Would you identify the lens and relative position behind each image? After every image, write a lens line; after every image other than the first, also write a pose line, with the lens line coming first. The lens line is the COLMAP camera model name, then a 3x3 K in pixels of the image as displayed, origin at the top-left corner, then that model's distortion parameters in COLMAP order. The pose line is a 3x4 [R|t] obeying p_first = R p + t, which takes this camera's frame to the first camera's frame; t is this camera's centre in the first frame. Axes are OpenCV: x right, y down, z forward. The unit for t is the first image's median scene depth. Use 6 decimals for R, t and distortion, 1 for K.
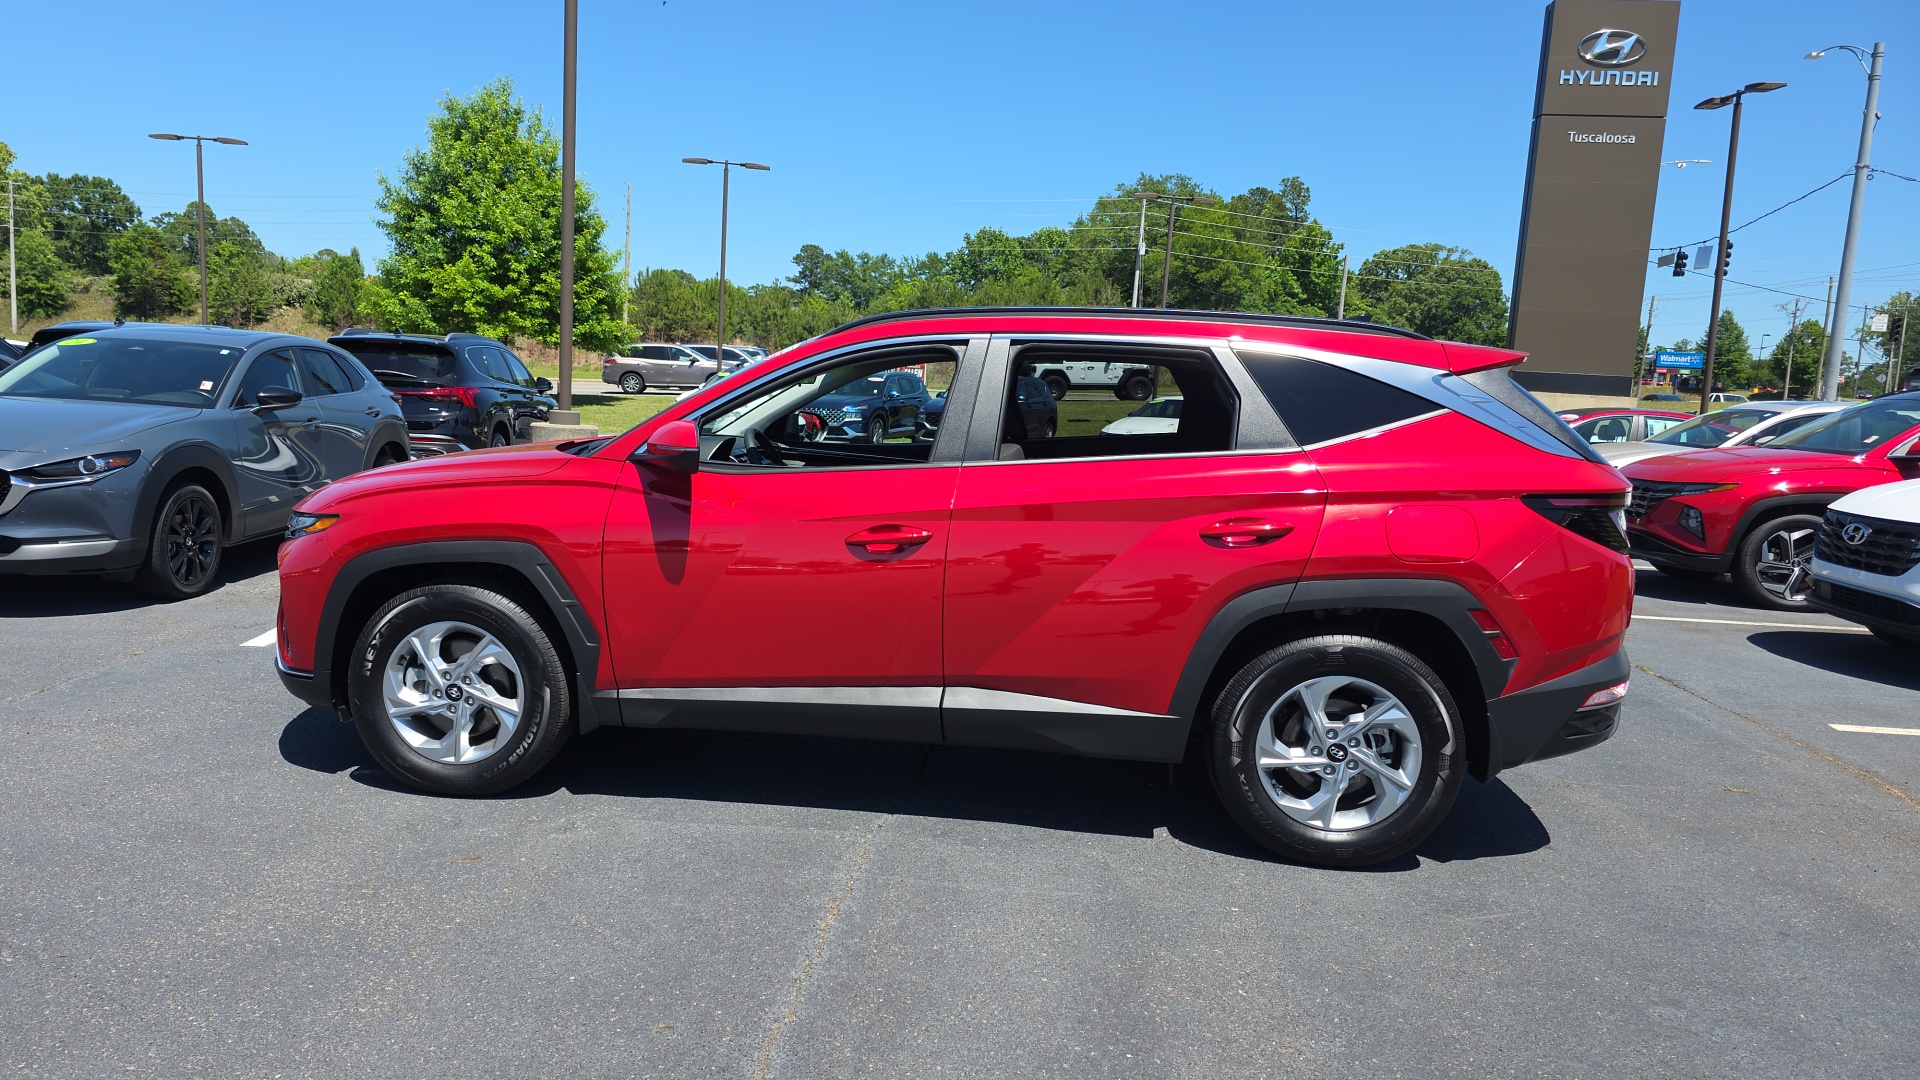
lens RADIAL K [[1248.8, 0, 871.6], [0, 1248.8, 551.6], [0, 0, 1]] dist [0.046442, -0.039890]
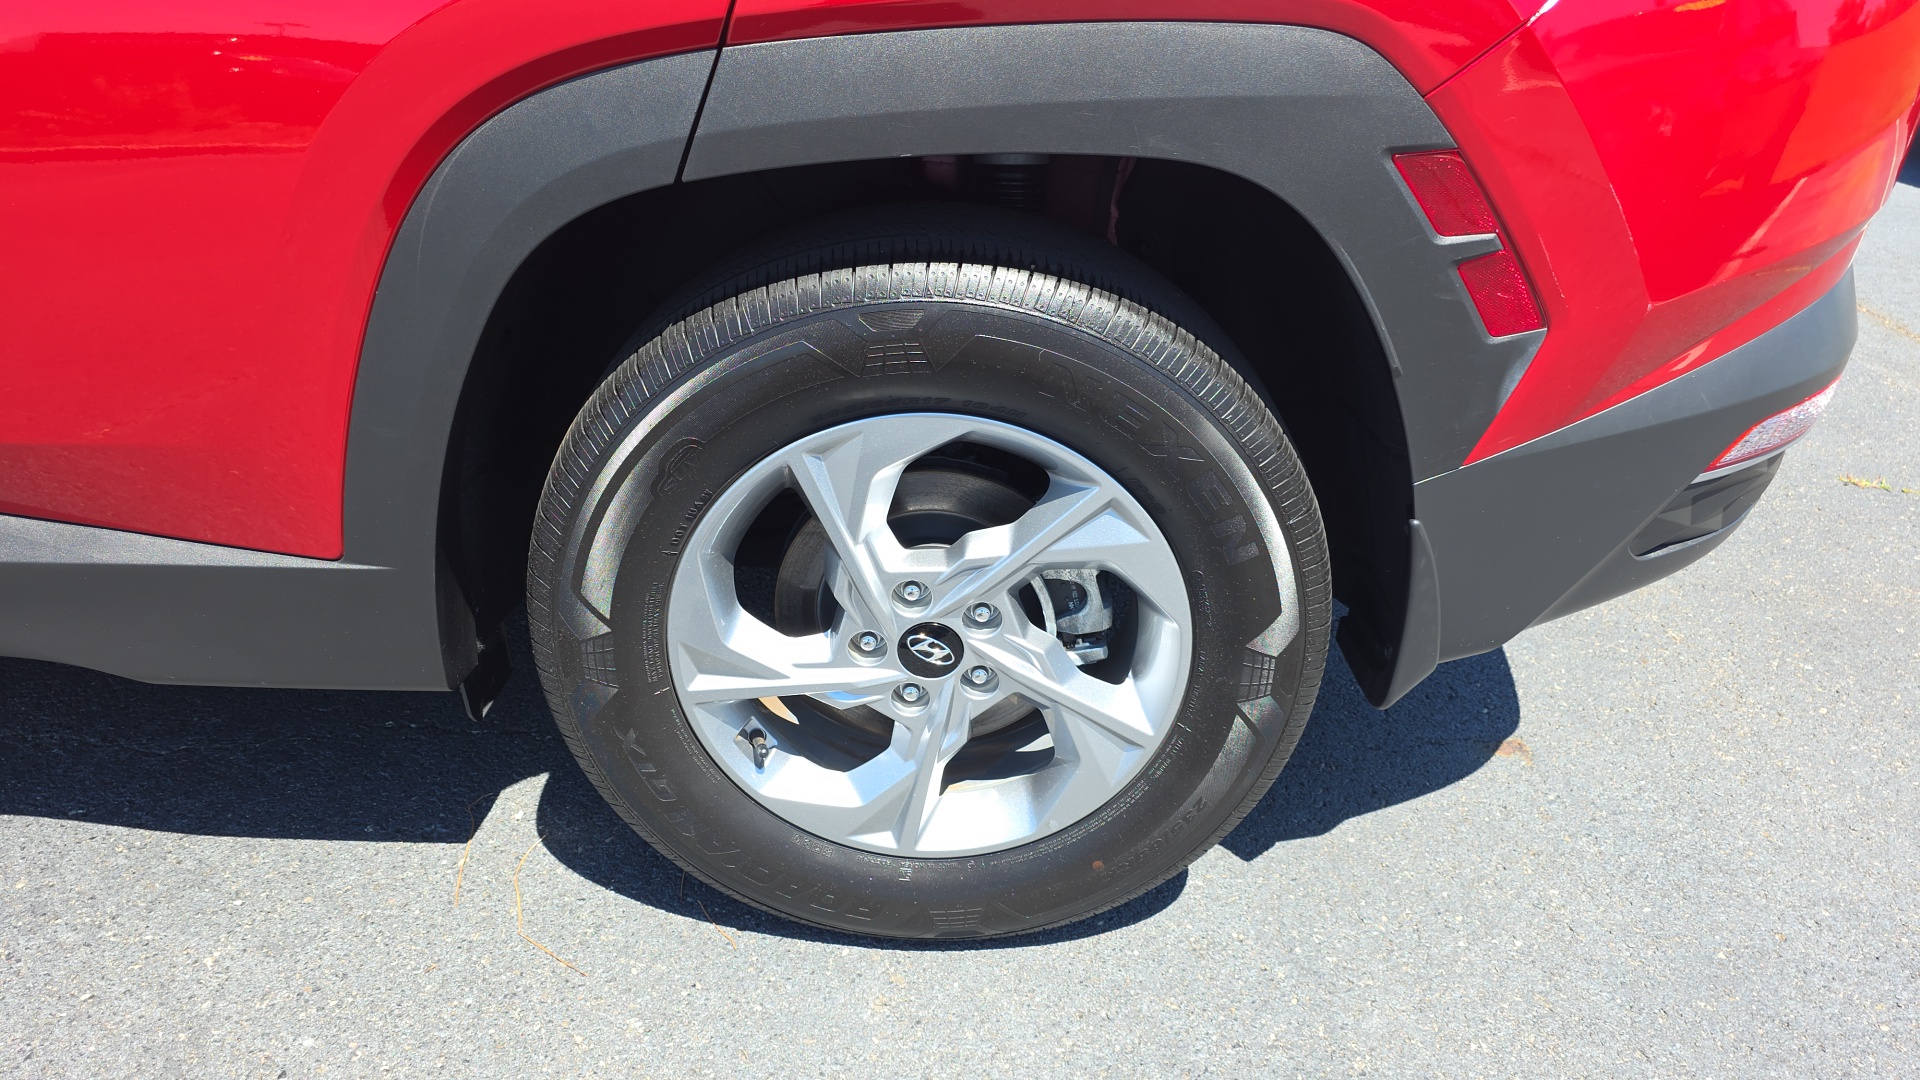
lens RADIAL K [[1270.5, 0, 937.2], [0, 1270.5, 571.3], [0, 0, 1]] dist [0.097344, -0.135281]
pose [[0.991655, -0.069588, 0.108527, 0.334765], [0.021445, 0.919122, 0.393388, 0.020853], [-0.127125, -0.387778, 0.912945, 0.714637]]
